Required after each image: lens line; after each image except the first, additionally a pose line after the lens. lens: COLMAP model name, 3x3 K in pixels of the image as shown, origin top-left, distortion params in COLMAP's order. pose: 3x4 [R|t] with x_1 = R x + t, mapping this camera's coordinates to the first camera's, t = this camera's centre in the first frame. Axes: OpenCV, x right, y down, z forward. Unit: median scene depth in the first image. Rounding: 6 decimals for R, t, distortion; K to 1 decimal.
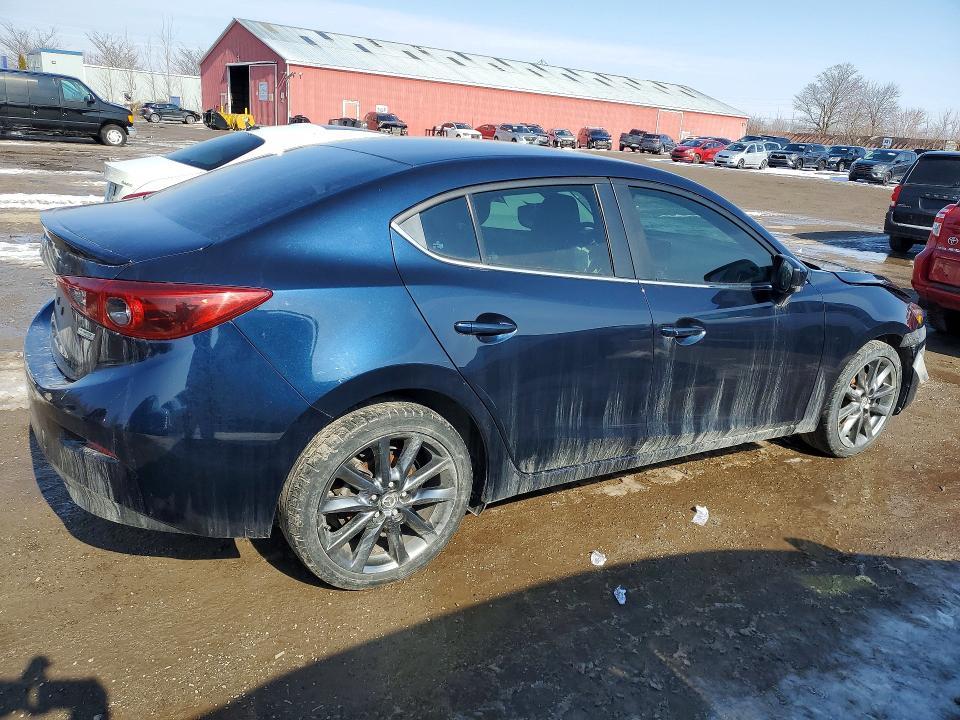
lens RADIAL K [[737.0, 0, 489.7], [0, 737.0, 359.8], [0, 0, 1]] dist [0.046131, 0.001437]
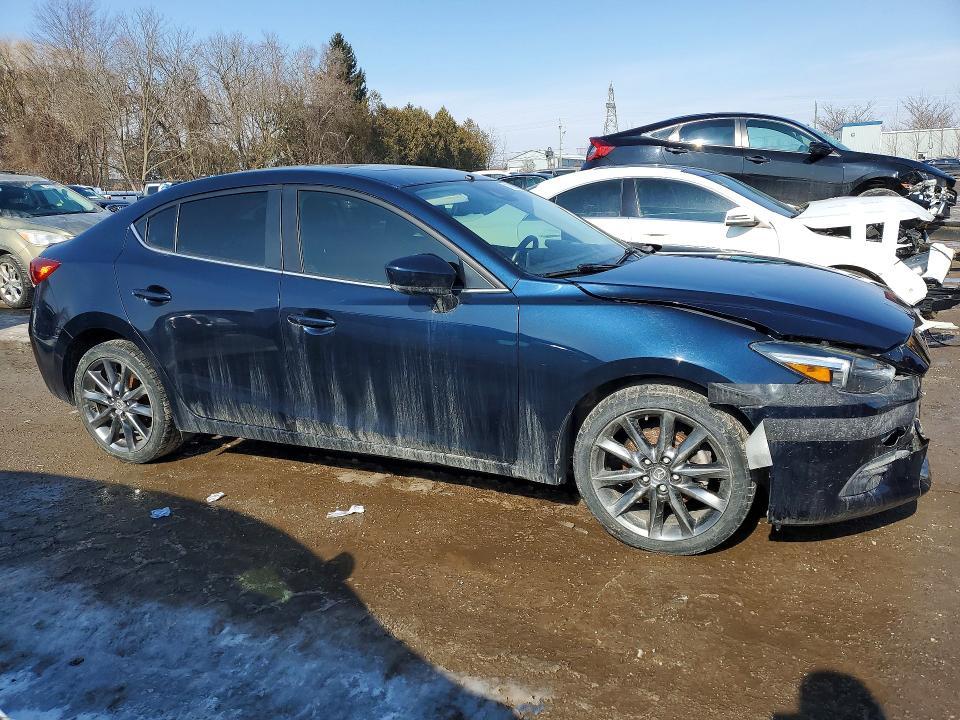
lens RADIAL K [[737.0, 0, 489.7], [0, 737.0, 359.8], [0, 0, 1]] dist [0.046131, 0.001437]
pose [[0.530884, 0.098943, -0.841649, 1.325548], [-0.169516, 0.985487, 0.008927, -0.036895], [0.830317, 0.137933, 0.539952, 0.658335]]
